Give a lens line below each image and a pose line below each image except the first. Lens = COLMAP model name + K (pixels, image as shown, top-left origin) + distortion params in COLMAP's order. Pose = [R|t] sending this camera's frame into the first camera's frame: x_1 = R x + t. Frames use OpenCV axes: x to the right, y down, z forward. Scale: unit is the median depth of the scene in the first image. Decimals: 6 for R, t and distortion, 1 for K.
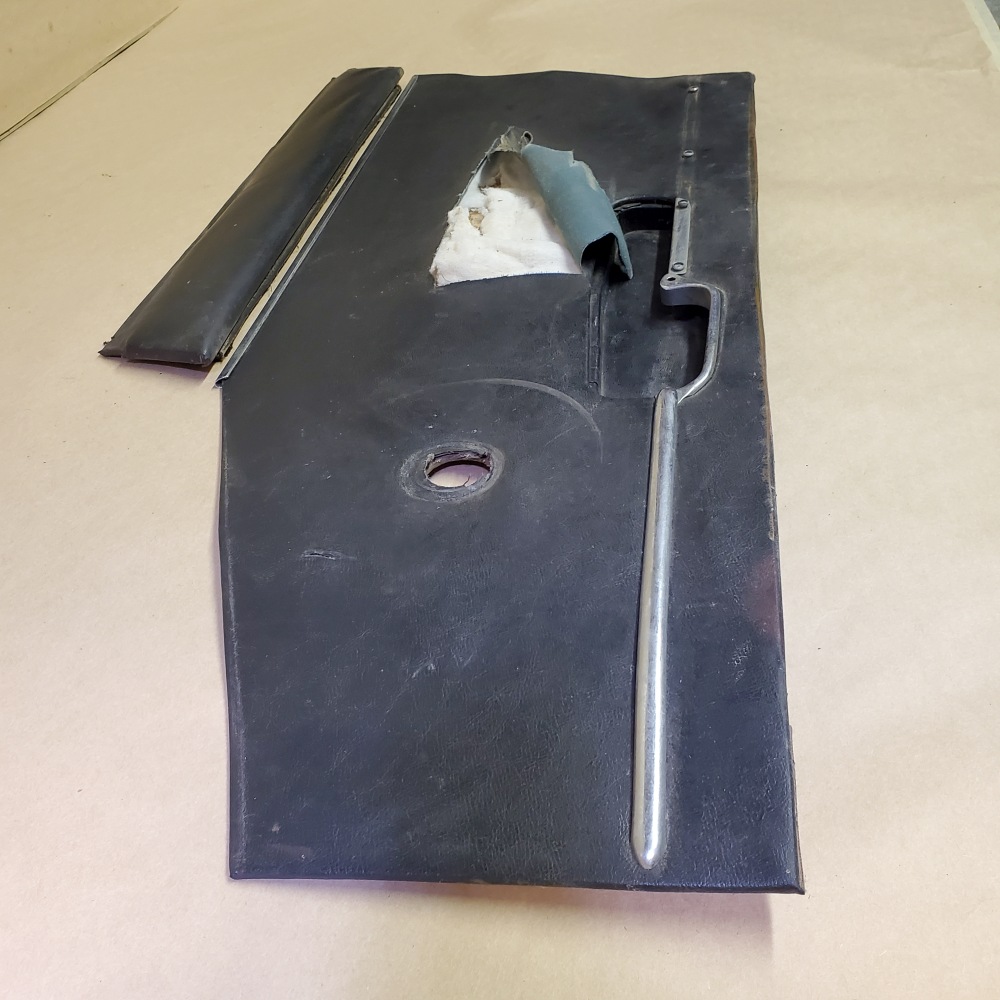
lens RADIAL K [[1019.5, 0, 476.1], [0, 1019.5, 502.0], [0, 0, 1]] dist [0.116802, -0.281598]
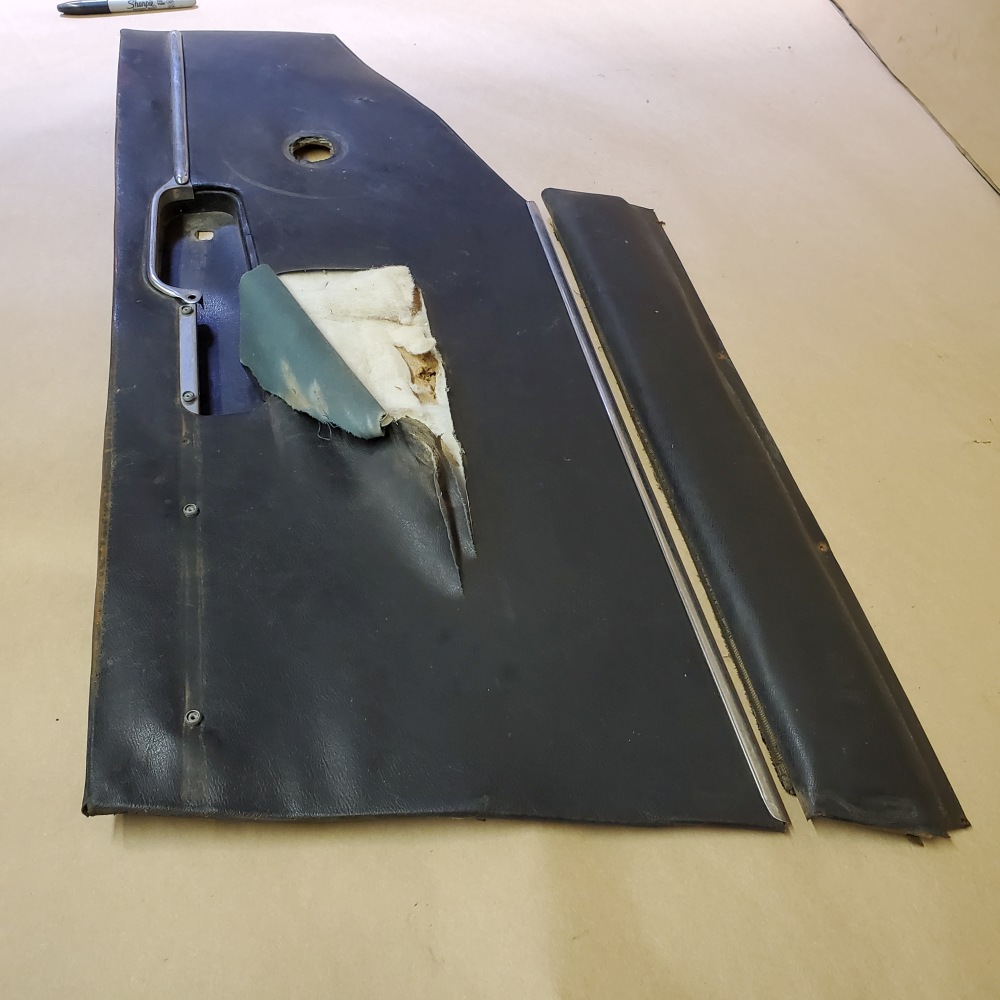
lens RADIAL K [[1056.2, 0, 500.0], [0, 1056.2, 500.0], [0, 0, 1]] dist [0.107210, -0.257516]
pose [[-0.923093, 0.340212, -0.179319, 0.170299], [-0.182318, 0.023417, 0.982961, -1.481193], [0.338614, 0.940057, 0.040410, 1.330799]]
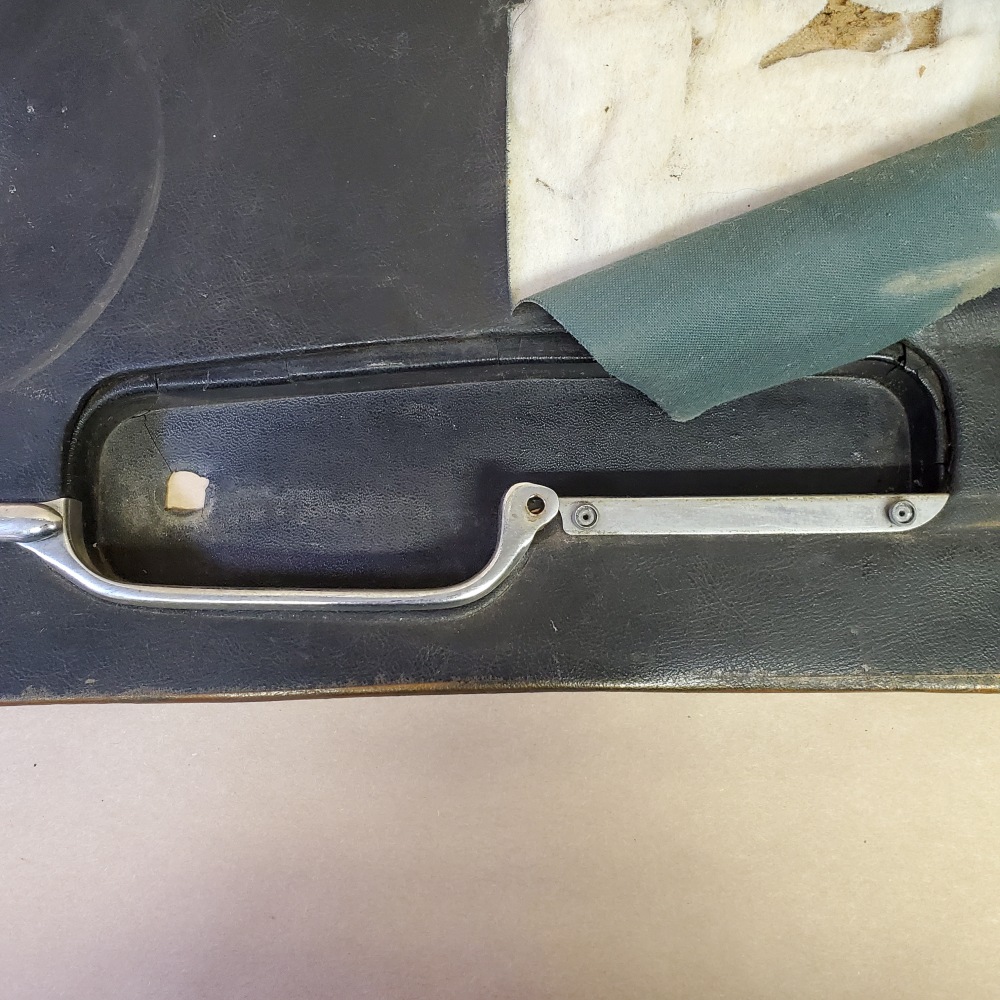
lens RADIAL K [[1056.2, 0, 500.0], [0, 1056.2, 500.0], [0, 0, 1]] dist [0.107210, -0.257516]
pose [[0.192857, 0.981149, 0.012394, 0.186669], [-0.640999, 0.116413, 0.758662, -0.592714], [0.742917, -0.154258, 0.651366, 0.708013]]
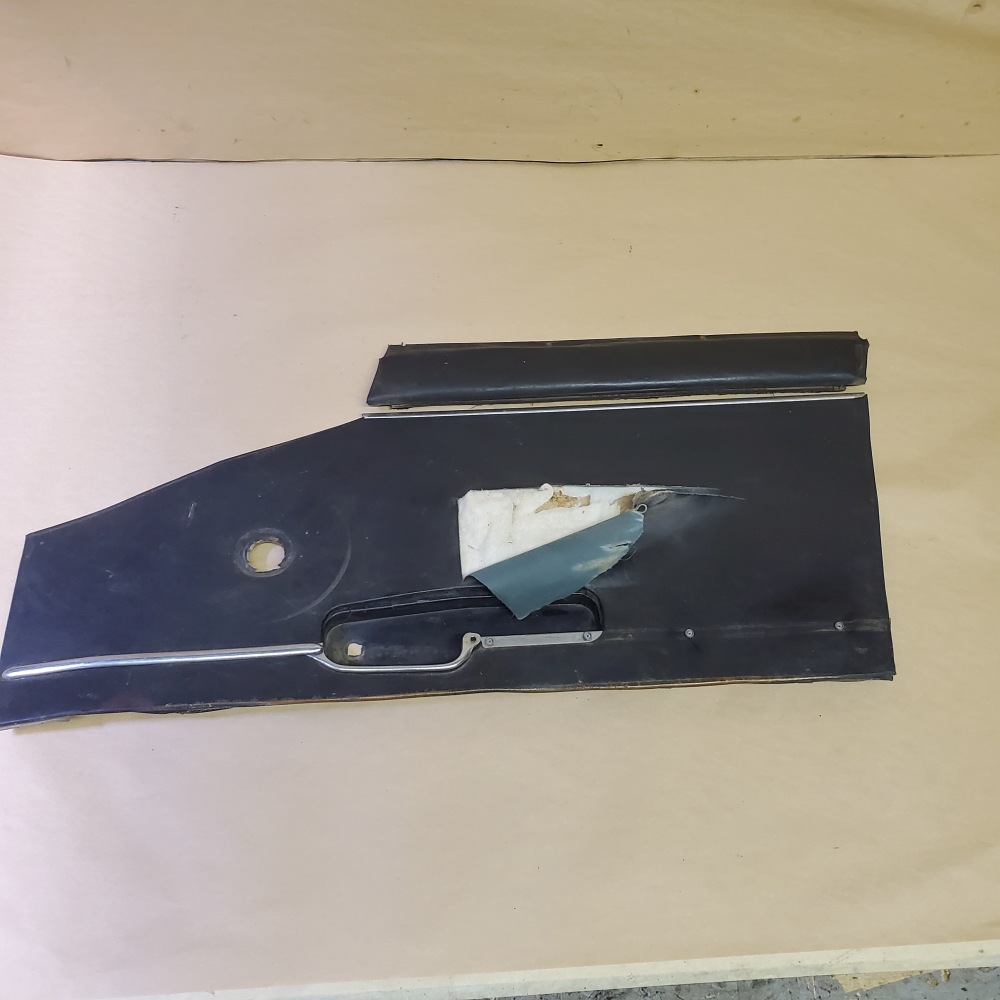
lens RADIAL K [[1056.2, 0, 500.0], [0, 1056.2, 500.0], [0, 0, 1]] dist [0.107210, -0.257516]
pose [[0.250815, 0.874632, -0.414863, 0.672655], [-0.670915, 0.465997, 0.576818, -1.241886], [0.697828, 0.133663, 0.703683, -0.047116]]
